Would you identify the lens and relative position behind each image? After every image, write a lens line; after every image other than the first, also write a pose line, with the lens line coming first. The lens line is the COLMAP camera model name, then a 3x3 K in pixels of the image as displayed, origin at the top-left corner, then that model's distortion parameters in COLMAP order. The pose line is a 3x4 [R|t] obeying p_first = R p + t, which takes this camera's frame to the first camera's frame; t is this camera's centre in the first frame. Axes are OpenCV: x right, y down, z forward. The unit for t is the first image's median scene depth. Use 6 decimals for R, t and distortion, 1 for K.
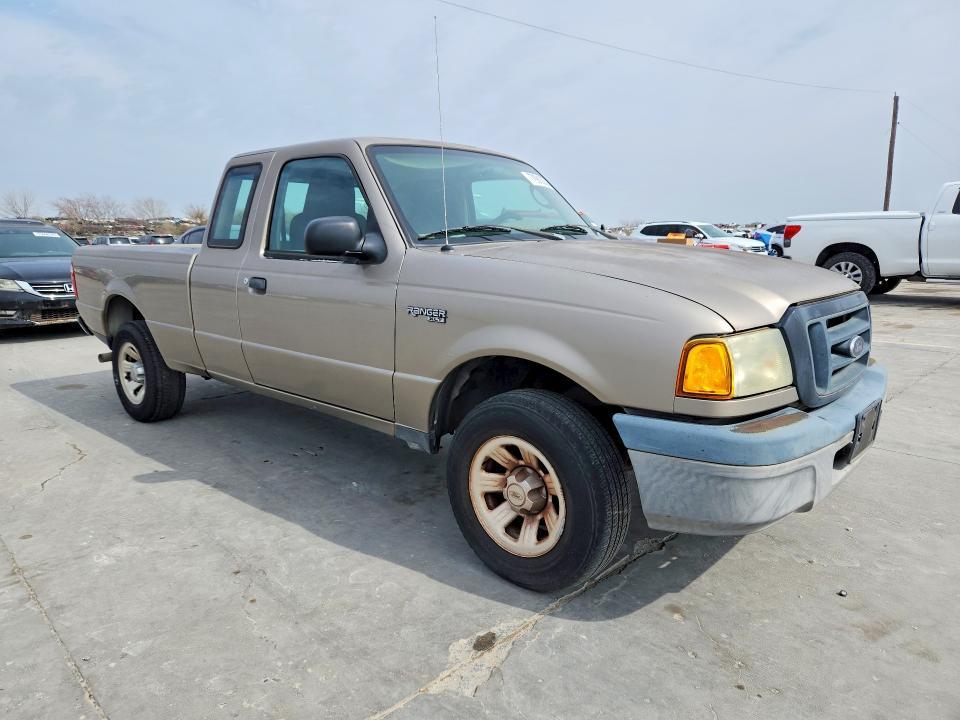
lens RADIAL K [[647.6, 0, 480.0], [0, 647.6, 360.0], [0, 0, 1]] dist [0.054835, -0.046721]
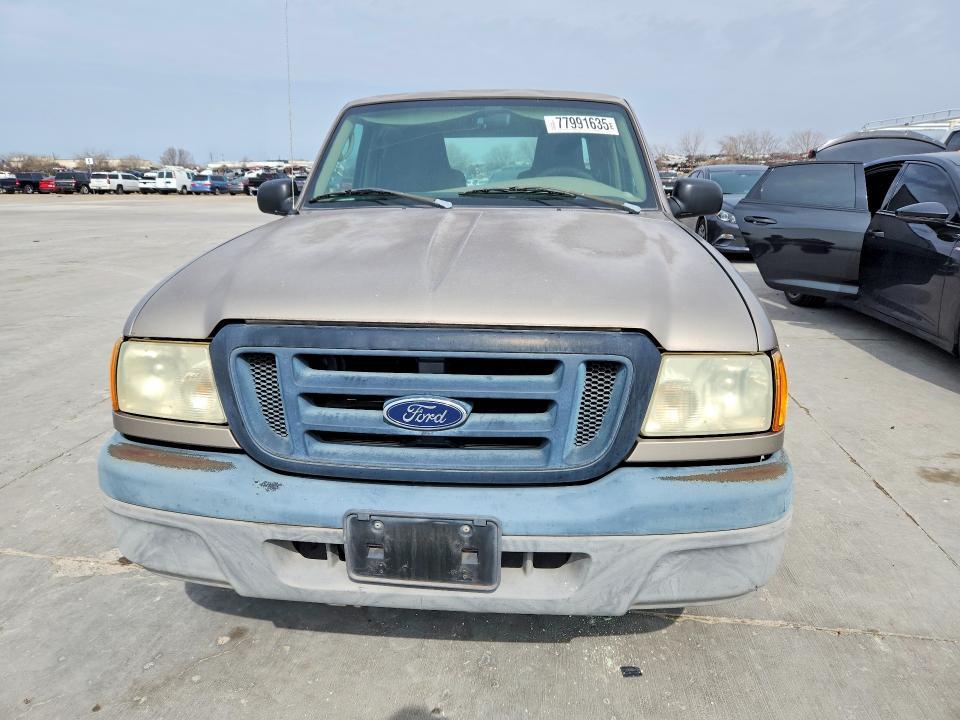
lens RADIAL K [[647.6, 0, 480.0], [0, 647.6, 360.0], [0, 0, 1]] dist [0.054835, -0.046721]
pose [[0.594716, 0.220522, -0.773100, 0.831380], [-0.145606, 0.975285, 0.166185, -0.138234], [0.790640, 0.013736, 0.612127, 0.529602]]
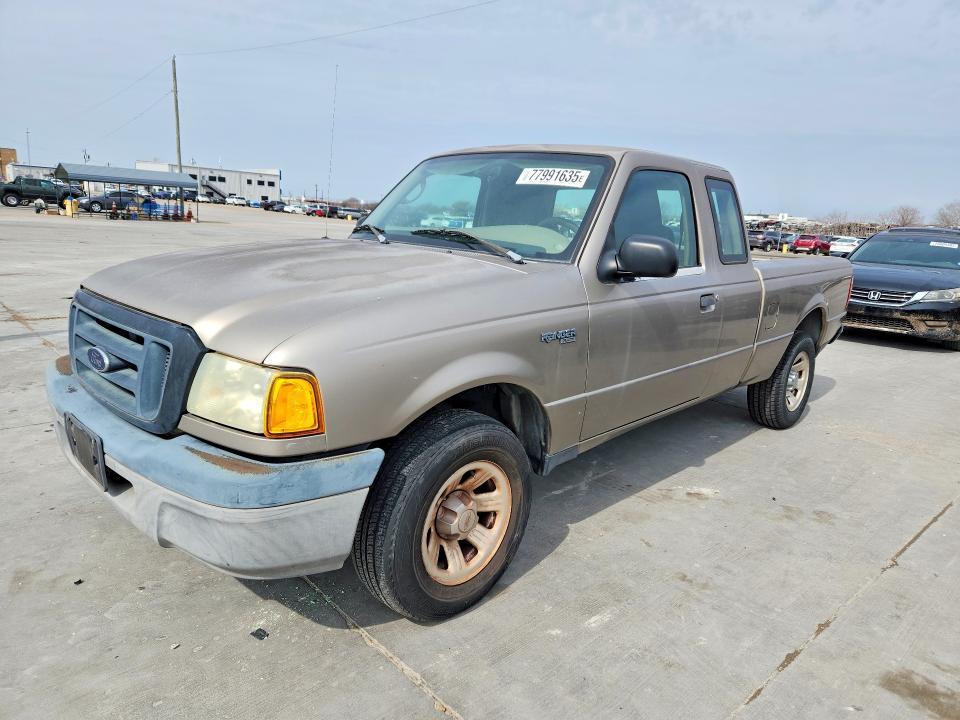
lens RADIAL K [[647.6, 0, 480.0], [0, 647.6, 360.0], [0, 0, 1]] dist [0.054835, -0.046721]
pose [[-0.032200, 0.227404, -0.973268, 1.116589], [-0.246526, 0.941880, 0.228227, -0.271236], [0.968601, 0.247284, 0.025732, 1.147968]]
